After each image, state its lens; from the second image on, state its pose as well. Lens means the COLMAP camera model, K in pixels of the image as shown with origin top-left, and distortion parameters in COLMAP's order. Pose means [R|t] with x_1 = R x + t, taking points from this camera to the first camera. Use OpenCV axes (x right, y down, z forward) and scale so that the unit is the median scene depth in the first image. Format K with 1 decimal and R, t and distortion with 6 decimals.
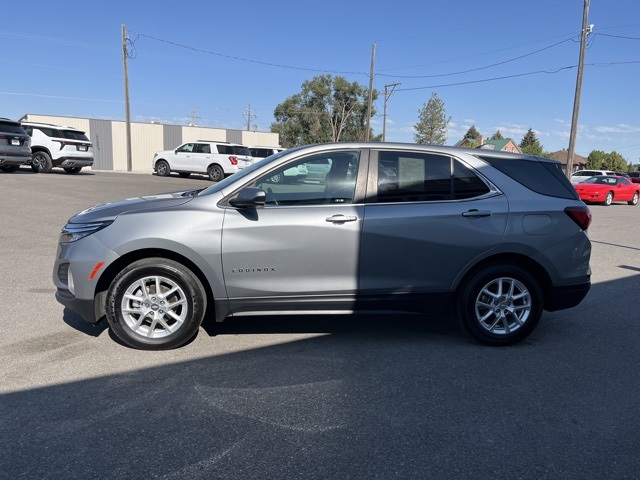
lens RADIAL K [[484.2, 0, 314.5], [0, 484.2, 238.2], [0, 0, 1]] dist [0.067475, -0.089996]
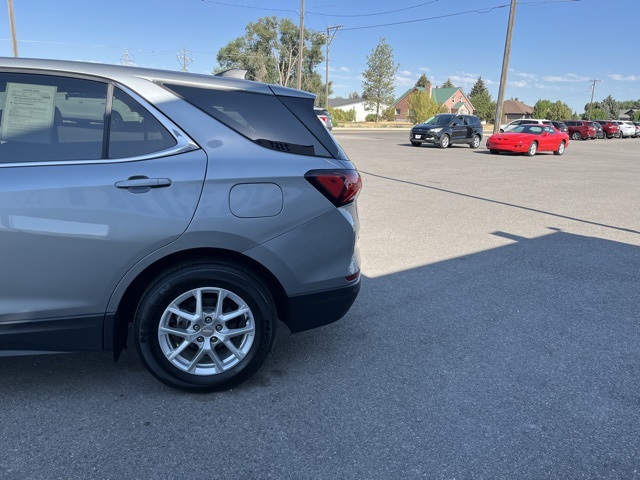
lens RADIAL K [[484.2, 0, 316.2], [0, 484.2, 235.7], [0, 0, 1]] dist [0.067475, -0.089996]
pose [[0.995873, -0.021380, 0.088202, 0.251721], [0.012971, 0.995408, 0.094838, -0.020828], [-0.089824, -0.093303, 0.991578, 0.206397]]
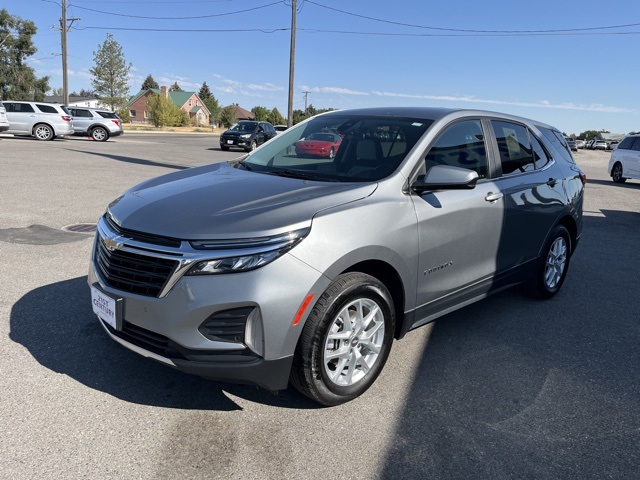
lens RADIAL K [[484.2, 0, 319.5], [0, 484.2, 238.1], [0, 0, 1]] dist [0.067475, -0.089996]
pose [[0.795461, -0.125836, 0.592797, -0.377863], [0.068485, 0.990604, 0.118381, -0.046870], [-0.602123, -0.053569, 0.796604, 0.233561]]
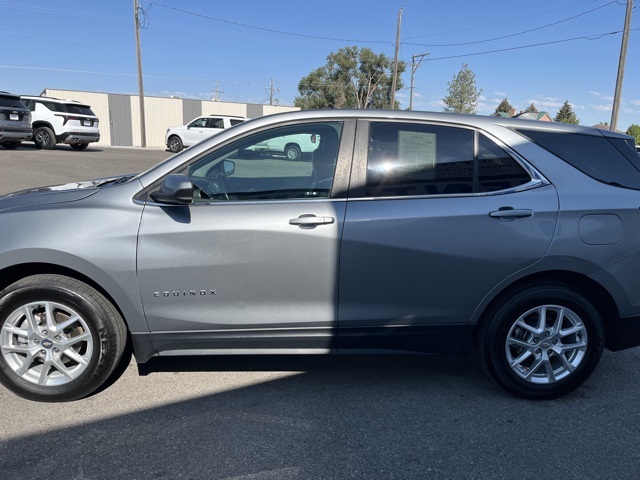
lens RADIAL K [[484.2, 0, 315.5], [0, 484.2, 236.0], [0, 0, 1]] dist [0.067475, -0.089996]
pose [[0.998700, 0.008344, -0.050293, 0.048136], [-0.006089, 0.998977, 0.044817, -0.024593], [0.050616, -0.044452, 0.997728, 0.154612]]
